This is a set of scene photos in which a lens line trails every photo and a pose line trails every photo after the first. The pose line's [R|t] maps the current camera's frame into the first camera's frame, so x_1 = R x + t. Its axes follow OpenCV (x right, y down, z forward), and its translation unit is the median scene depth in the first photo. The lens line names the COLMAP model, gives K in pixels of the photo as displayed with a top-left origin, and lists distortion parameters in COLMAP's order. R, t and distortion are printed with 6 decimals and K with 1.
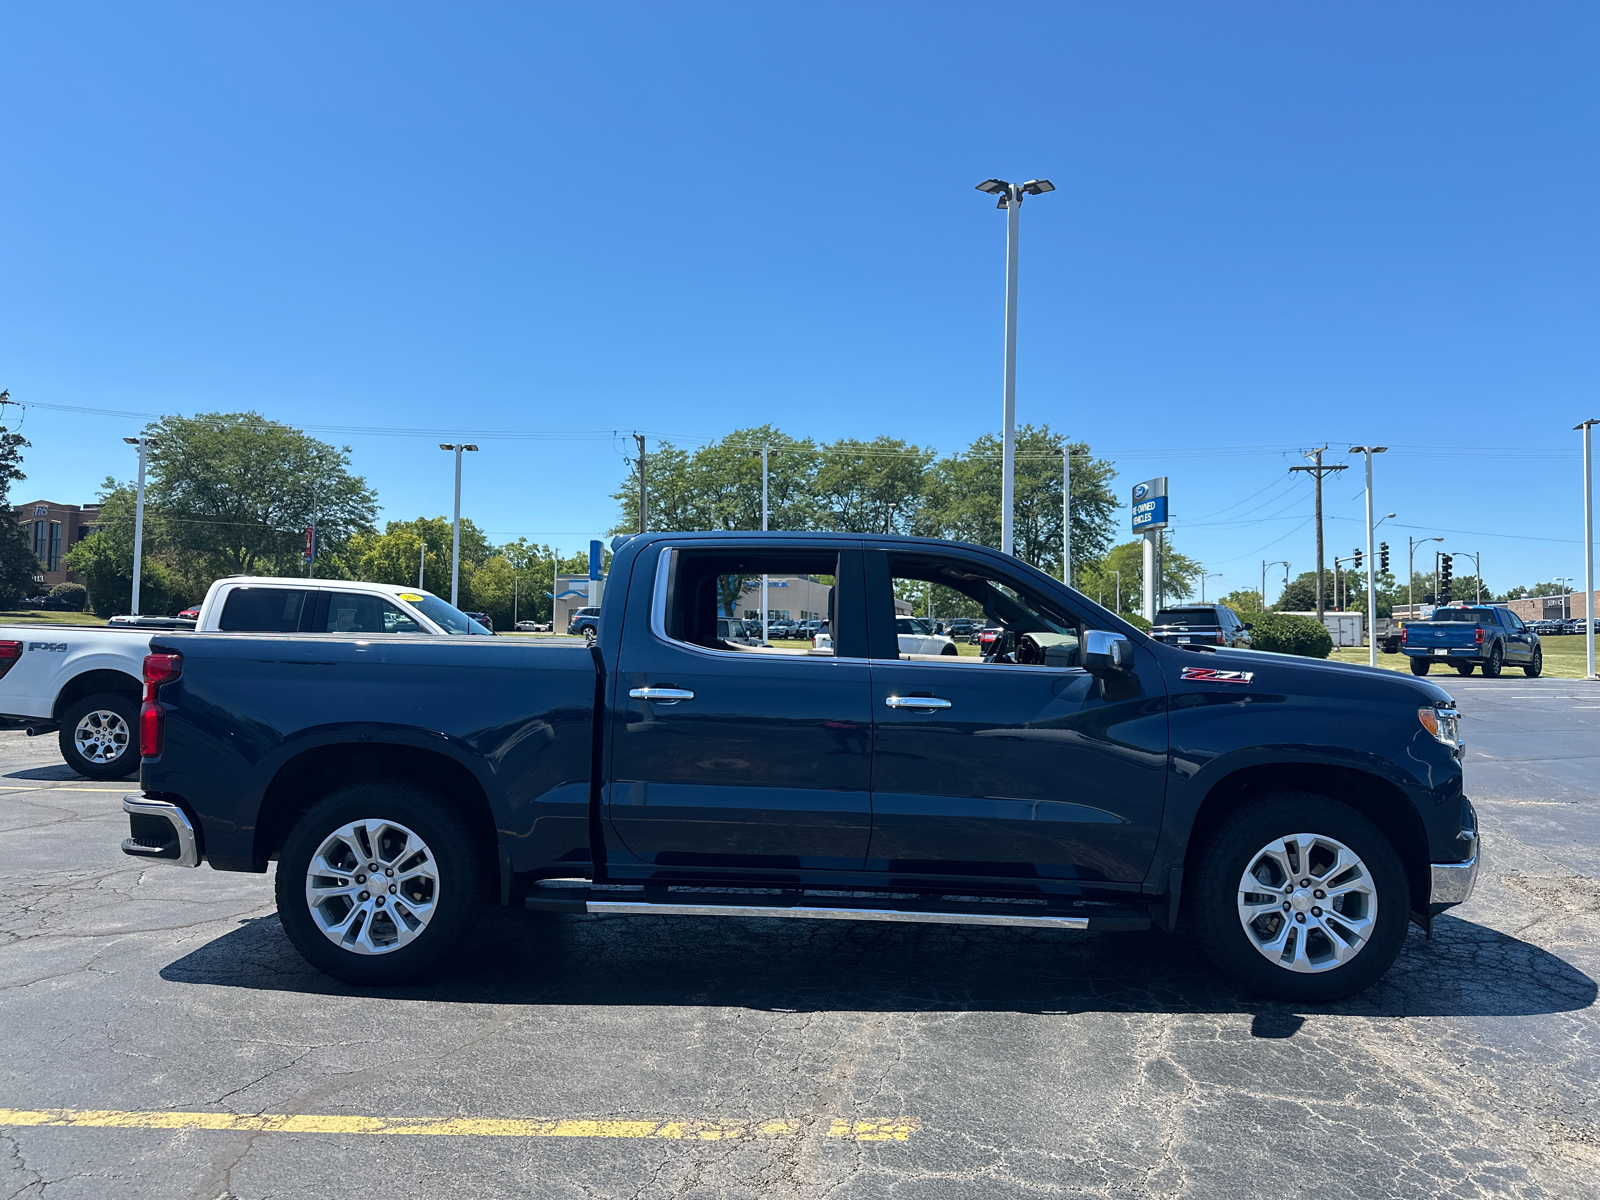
lens RADIAL K [[1115.9, 0, 813.6], [0, 1115.9, 602.4], [0, 0, 1]] dist [0.009079, -0.002427]
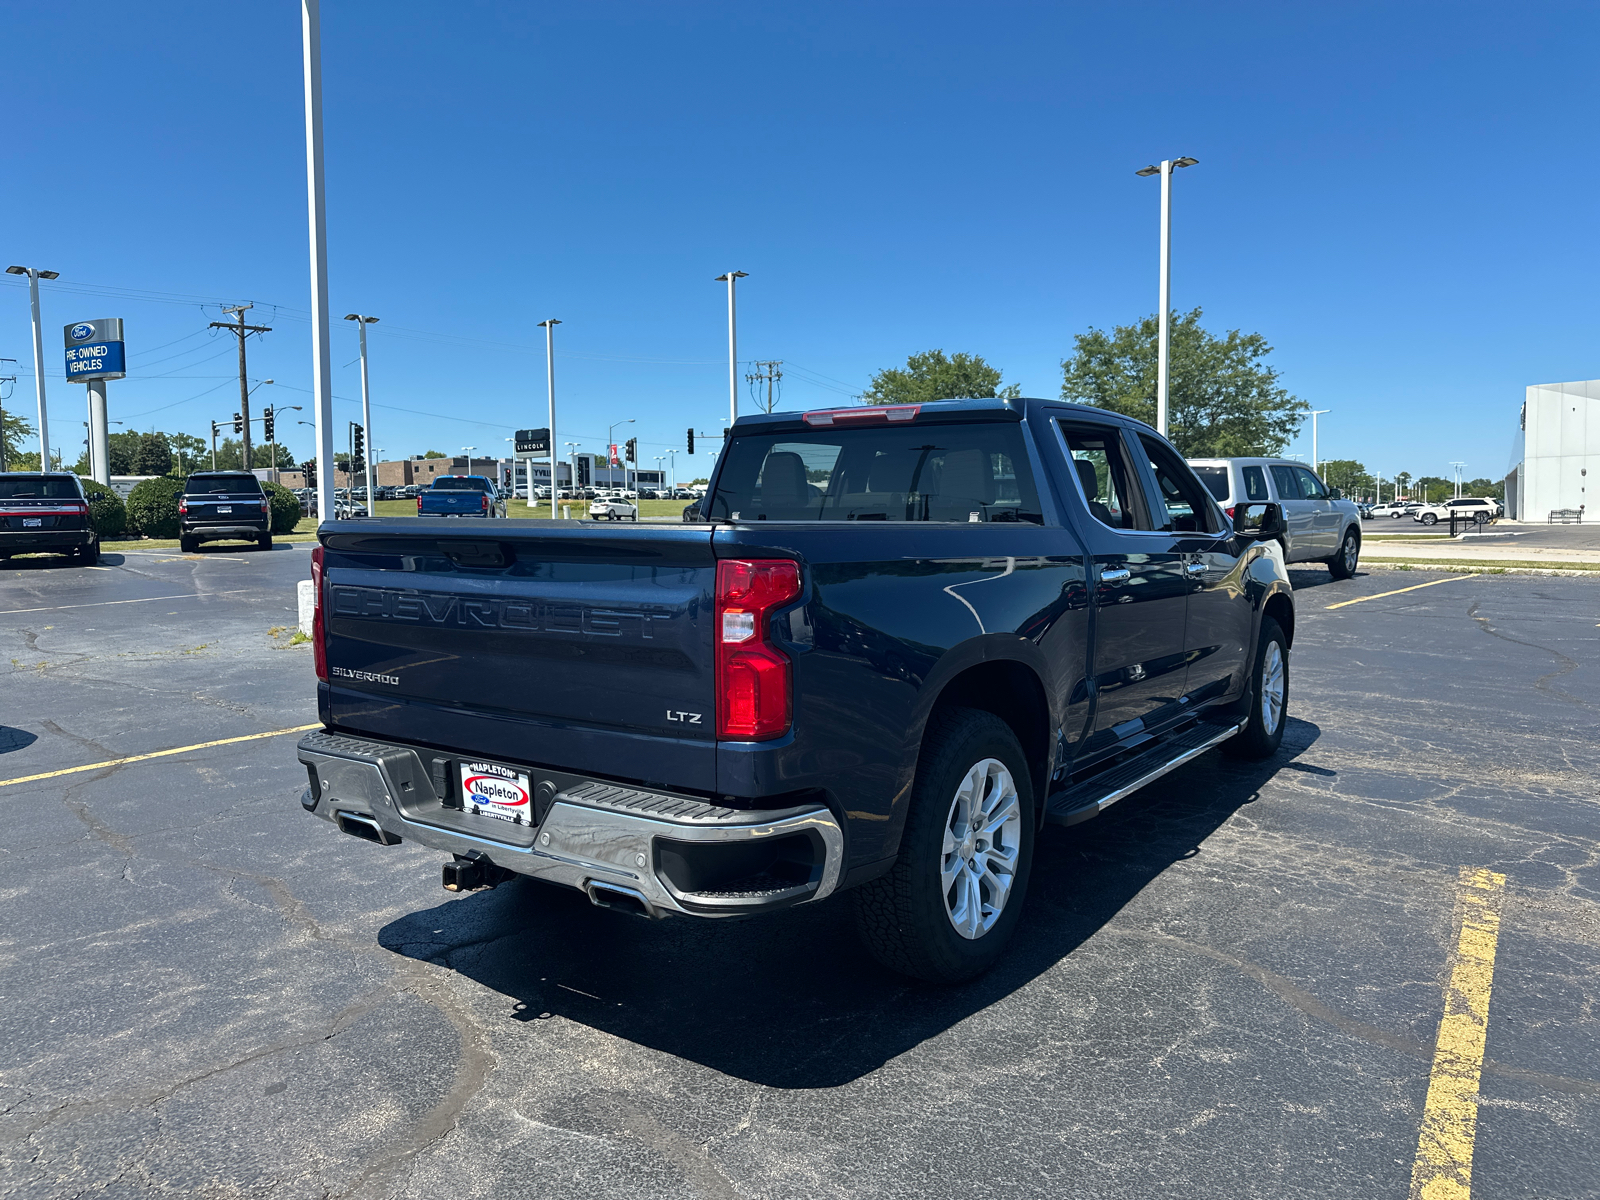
lens RADIAL K [[1110.8, 0, 794.8], [0, 1110.8, 601.4], [0, 0, 1]] dist [0.033719, -0.042080]
pose [[0.557318, -0.082352, 0.826205, -0.117727], [-0.016031, 0.993817, 0.109872, 0.000612], [-0.830145, -0.074478, 0.552551, 0.076779]]
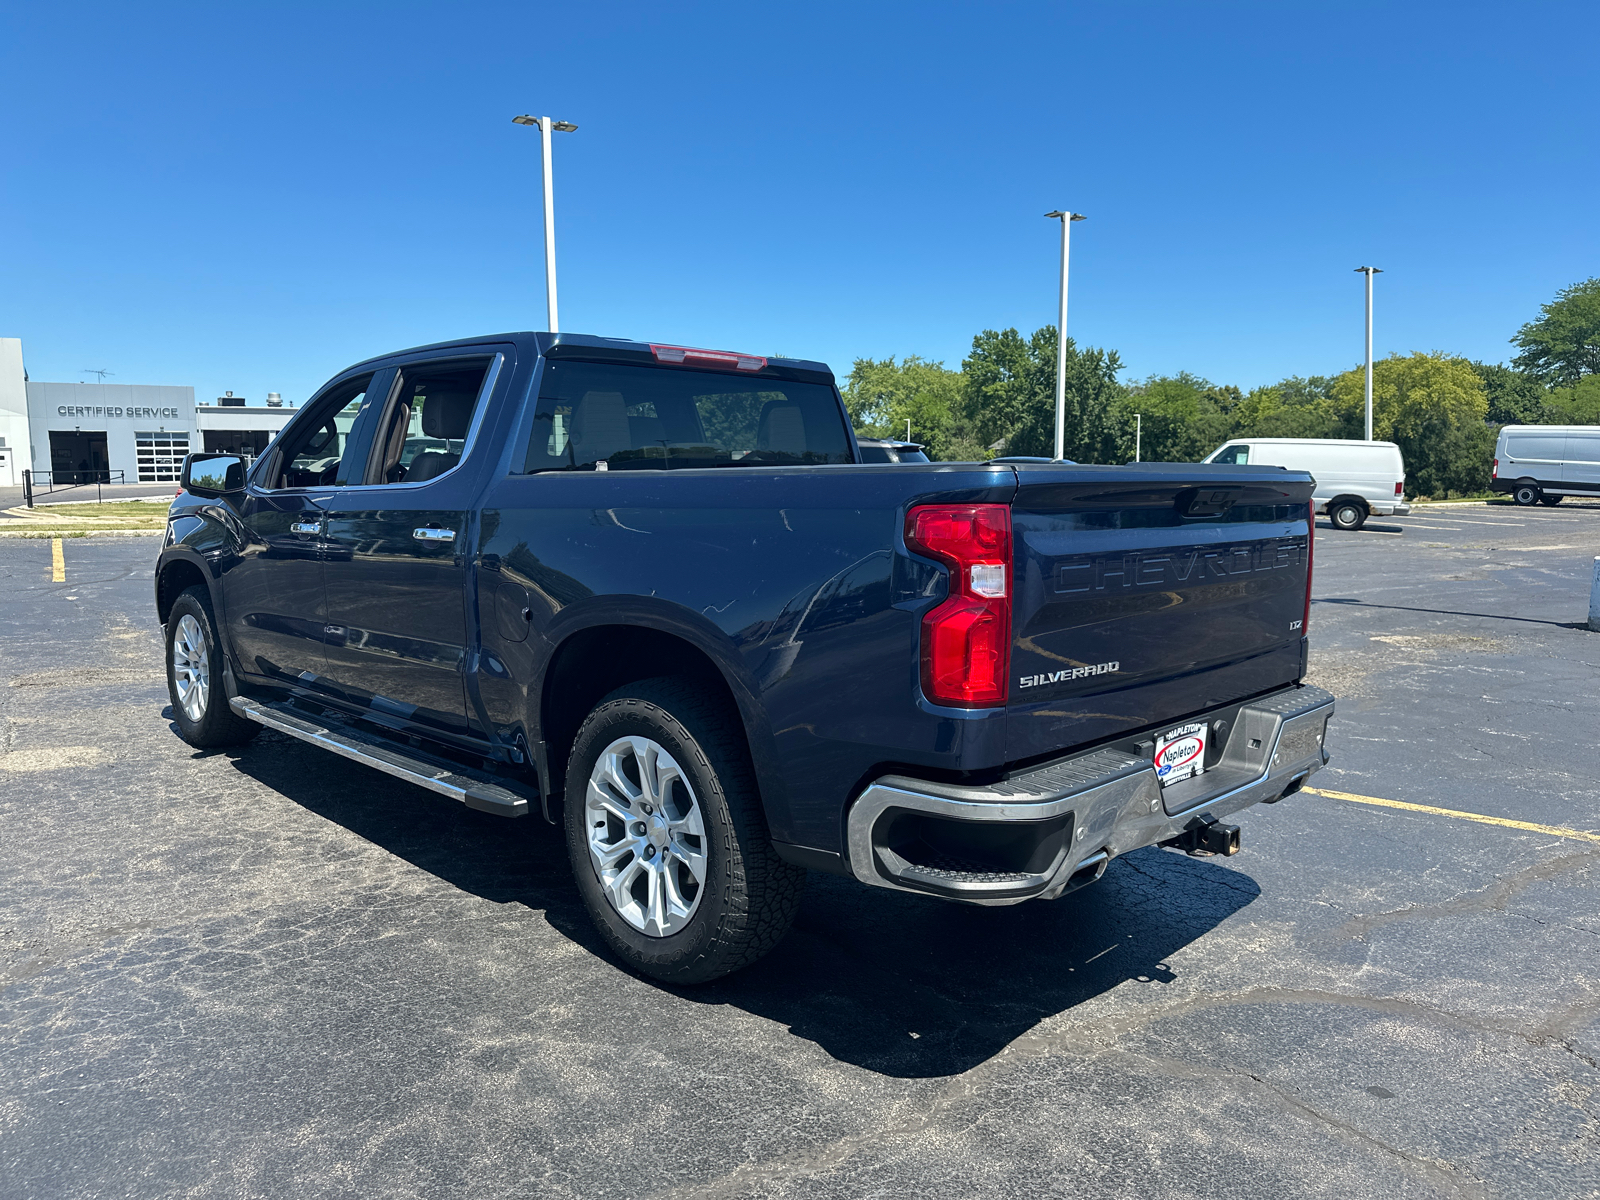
lens RADIAL K [[1115.6, 0, 795.3], [0, 1115.6, 600.4], [0, 0, 1]] dist [0.050183, -0.066226]
pose [[-0.718941, -0.091670, 0.689000, -0.098800], [-0.038096, 0.994972, 0.092628, 0.006585], [-0.694027, 0.040346, -0.718818, 0.202986]]
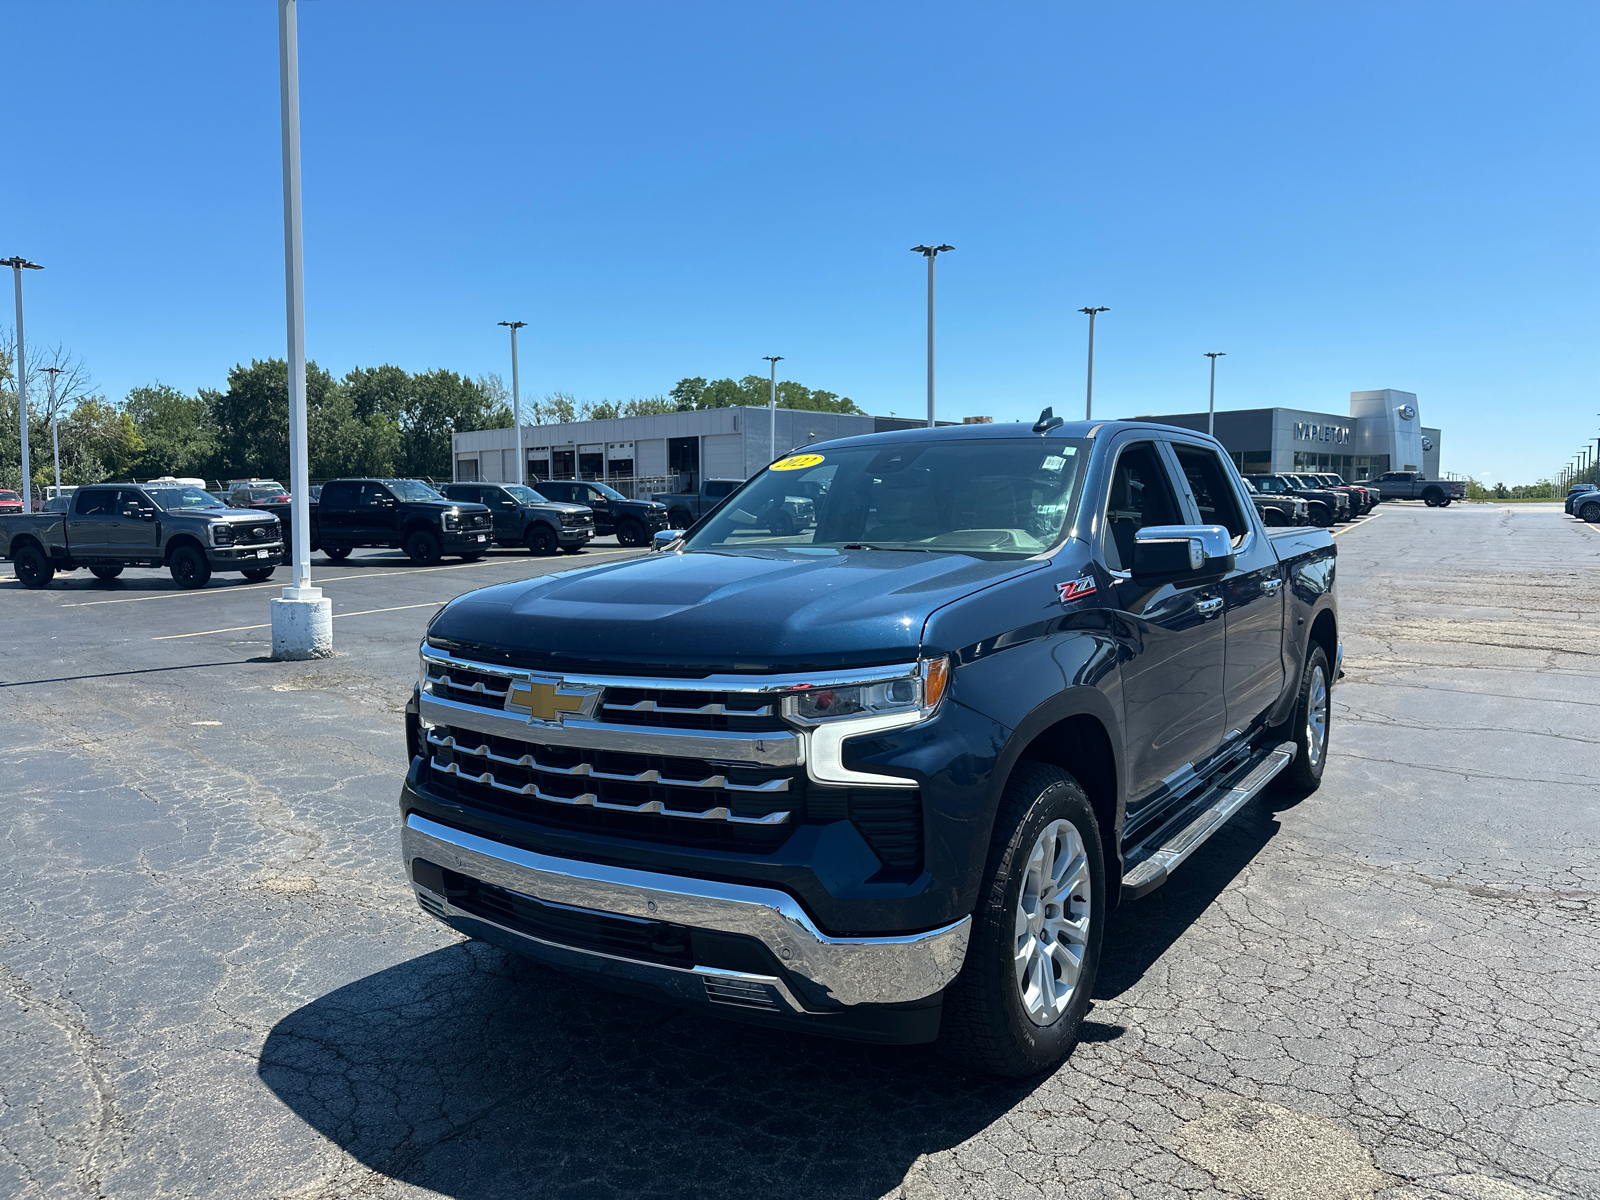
lens RADIAL K [[1115.6, 0, 795.3], [0, 1115.6, 600.4], [0, 0, 1]] dist [0.050183, -0.066226]
pose [[-0.541973, 0.052789, -0.838737, 0.118905], [0.035139, 0.998576, 0.040143, 0.005790], [0.839661, -0.007716, -0.543056, 0.181177]]
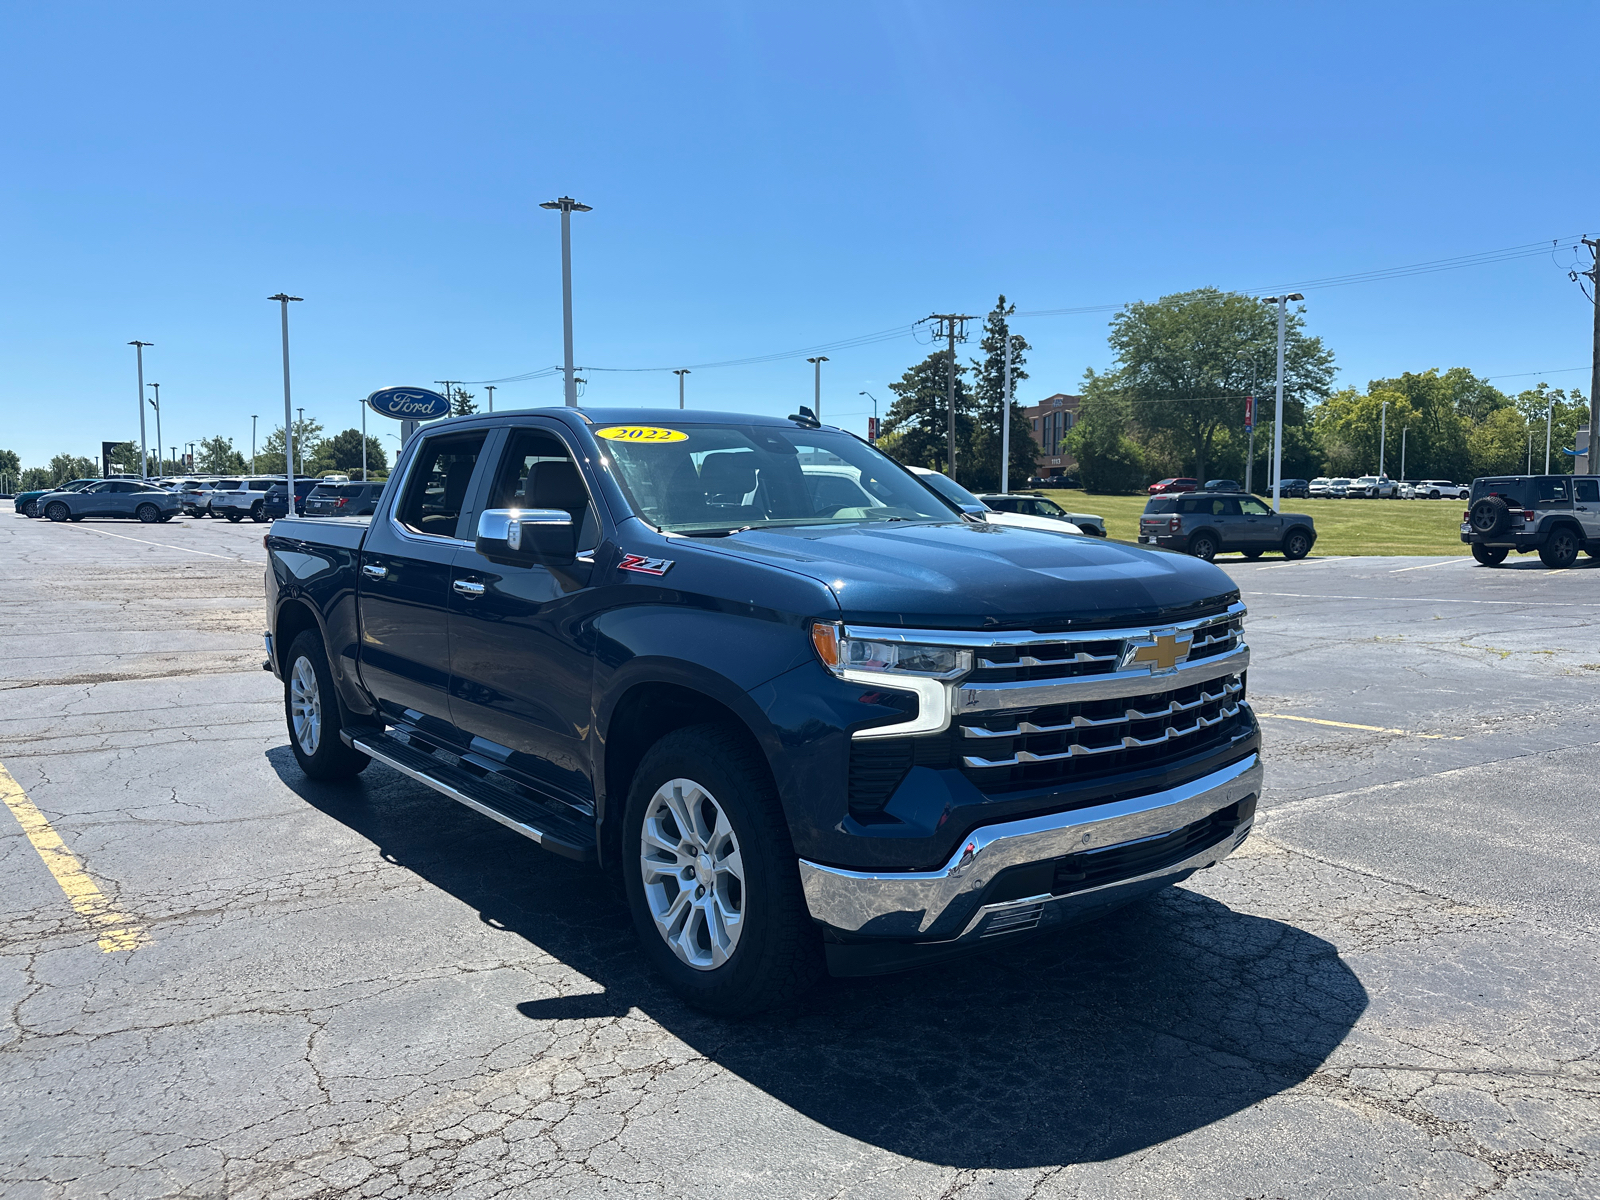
lens RADIAL K [[1115.6, 0, 795.3], [0, 1115.6, 600.4], [0, 0, 1]] dist [0.050183, -0.066226]
pose [[0.653079, 0.045462, -0.755924, 0.111100], [0.041172, 0.994589, 0.095386, 0.002355], [0.756170, -0.093418, 0.647673, 0.063409]]
